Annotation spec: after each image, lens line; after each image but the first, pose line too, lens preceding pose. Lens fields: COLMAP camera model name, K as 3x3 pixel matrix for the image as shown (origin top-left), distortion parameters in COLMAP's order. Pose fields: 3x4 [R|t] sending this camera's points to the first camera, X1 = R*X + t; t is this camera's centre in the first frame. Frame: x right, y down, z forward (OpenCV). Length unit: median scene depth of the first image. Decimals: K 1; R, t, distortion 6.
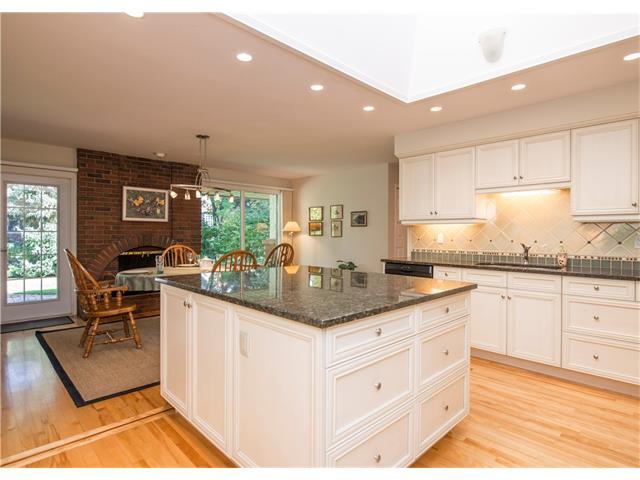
lens RADIAL K [[346.3, 0, 326.2], [0, 346.3, 235.9], [0, 0, 1]] dist [-0.014136, -0.001427]
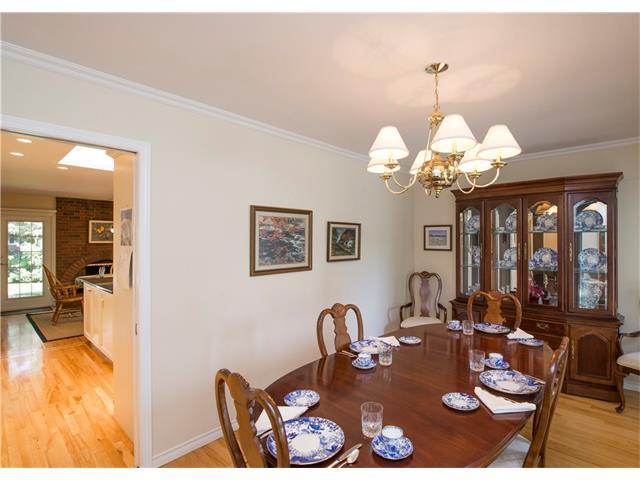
lens RADIAL K [[322.9, 0, 332.5], [0, 322.9, 240.4], [0, 0, 1]] dist [-0.008605, -0.000064]
pose [[0.999165, -0.004179, 0.040648, 0.410765], [0.004476, 0.999964, -0.007218, -0.041770], [-0.040616, 0.007394, 0.999147, -0.439677]]
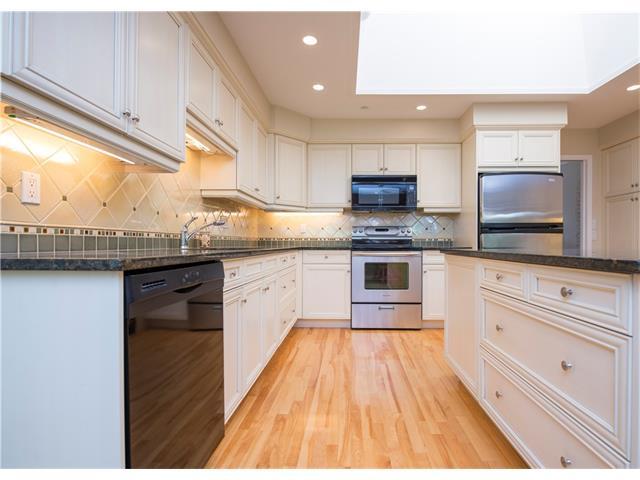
lens RADIAL K [[322.9, 0, 343.6], [0, 322.9, 243.0], [0, 0, 1]] dist [-0.008605, -0.000064]
pose [[-0.690846, -0.001569, 0.723000, -0.046713], [0.001744, 0.999991, 0.003836, 0.043925], [-0.723000, 0.003910, -0.690837, 0.779661]]
